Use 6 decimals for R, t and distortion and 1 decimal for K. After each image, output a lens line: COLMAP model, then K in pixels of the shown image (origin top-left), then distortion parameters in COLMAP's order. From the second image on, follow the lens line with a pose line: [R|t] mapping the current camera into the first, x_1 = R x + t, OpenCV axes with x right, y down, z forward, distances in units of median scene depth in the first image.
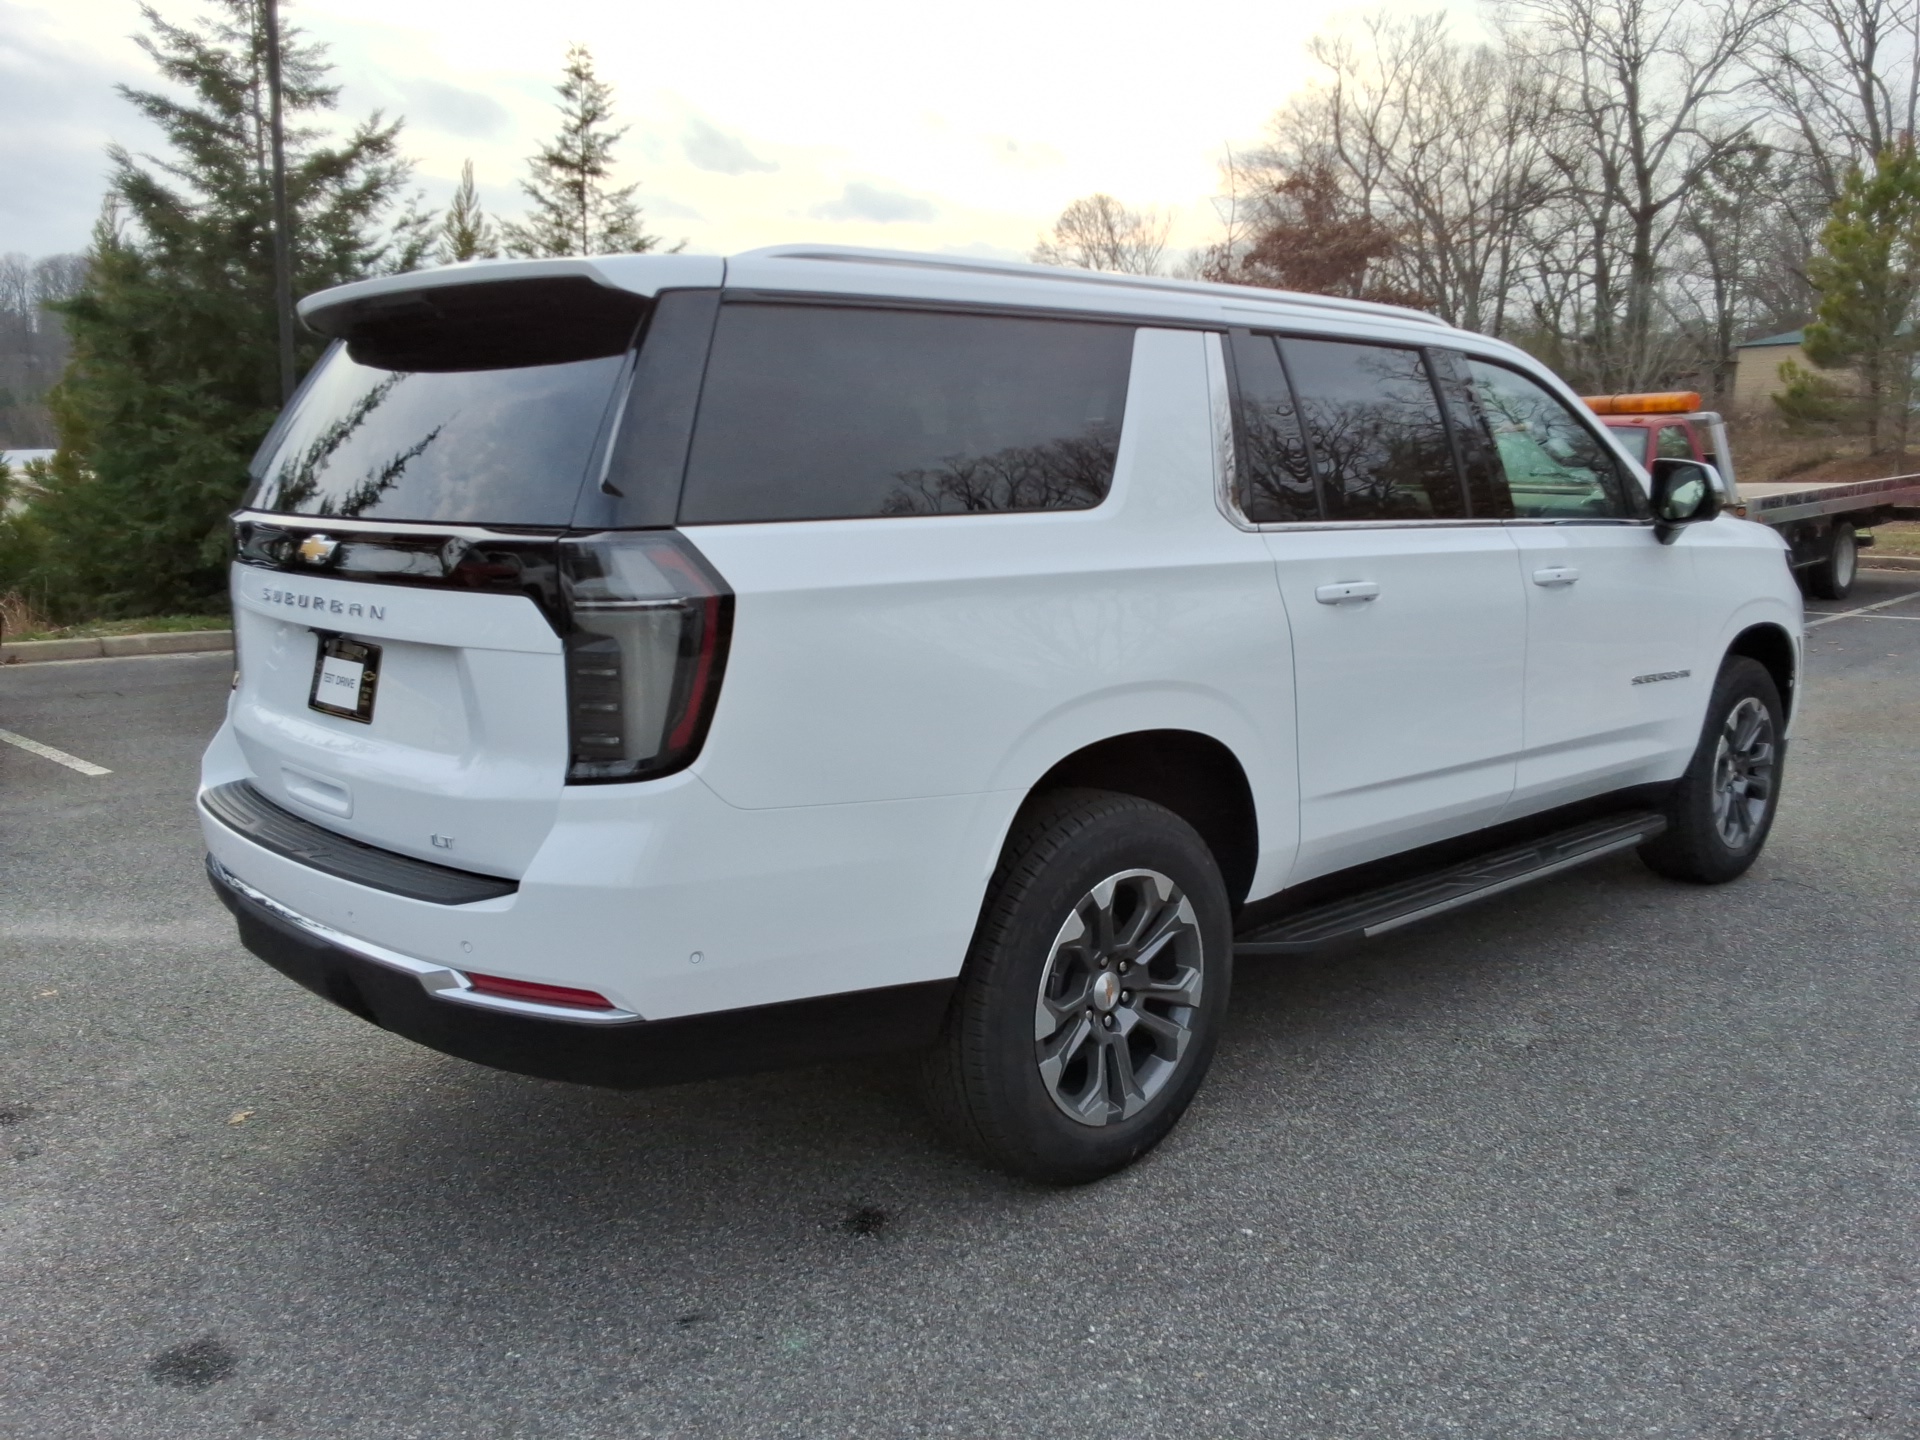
lens RADIAL K [[1538.8, 0, 972.5], [0, 1538.8, 701.8], [0, 0, 1]] dist [0.110671, -0.166018]
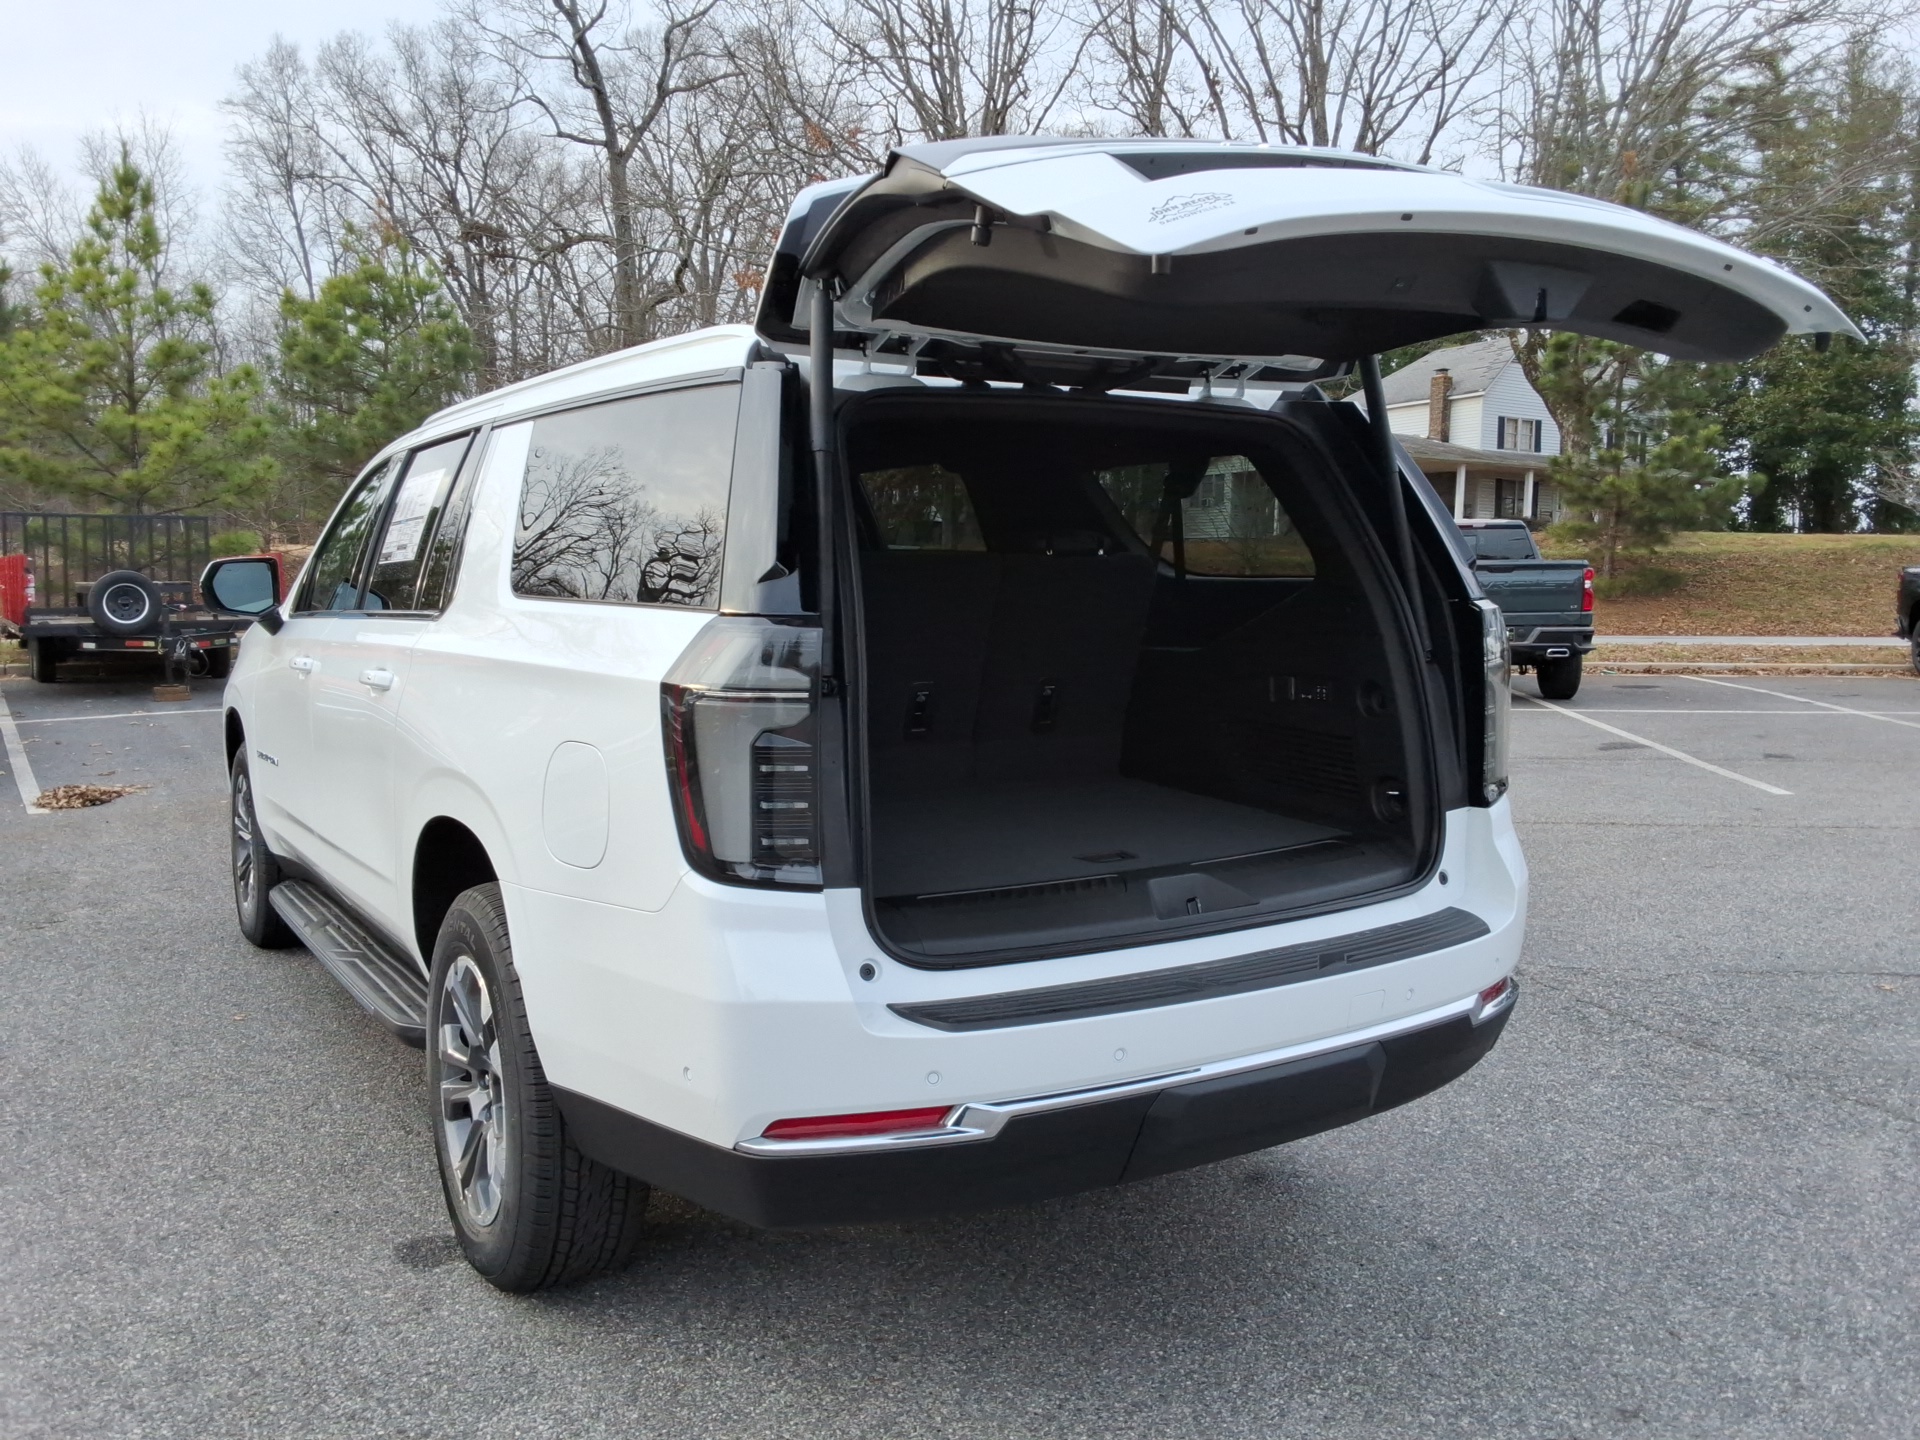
lens RADIAL K [[1538.8, 0, 982.5], [0, 1538.8, 697.4], [0, 0, 1]] dist [0.110671, -0.166018]
pose [[0.210841, -0.086364, 0.973698, -1.103089], [0.155683, 0.986342, 0.053774, -0.114704], [-0.965043, 0.140251, 0.221407, 0.793975]]
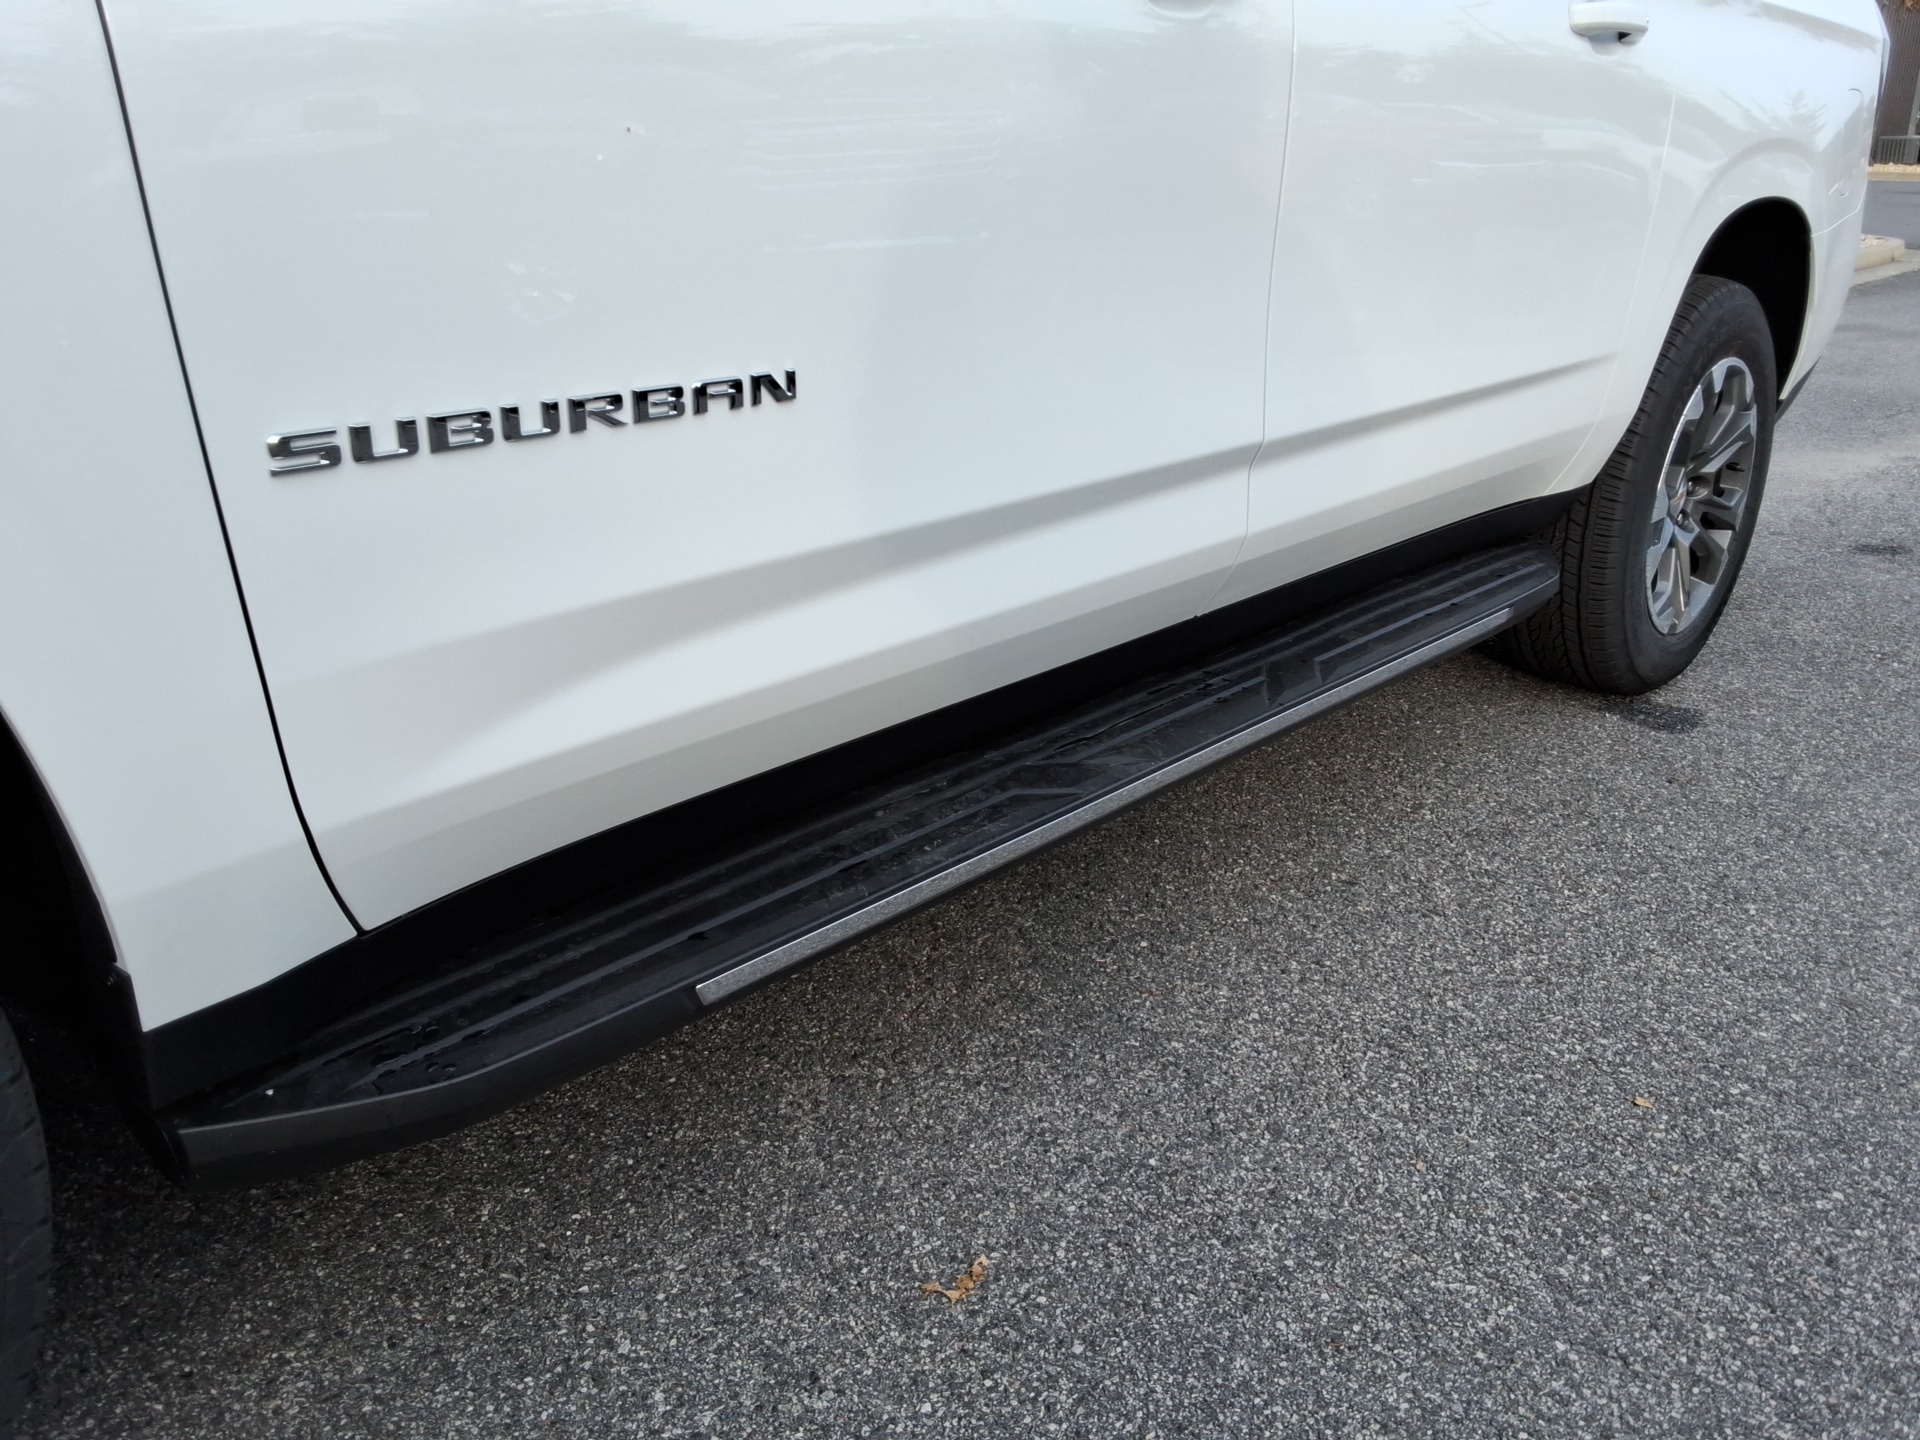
lens RADIAL K [[1538.8, 0, 986.1], [0, 1538.8, 696.0], [0, 0, 1]] dist [0.110671, -0.166018]
pose [[-0.997309, -0.013911, -0.071985, 0.158827], [-0.046547, 0.878707, 0.475086, -0.184521], [0.056645, 0.477158, -0.876990, 2.104954]]
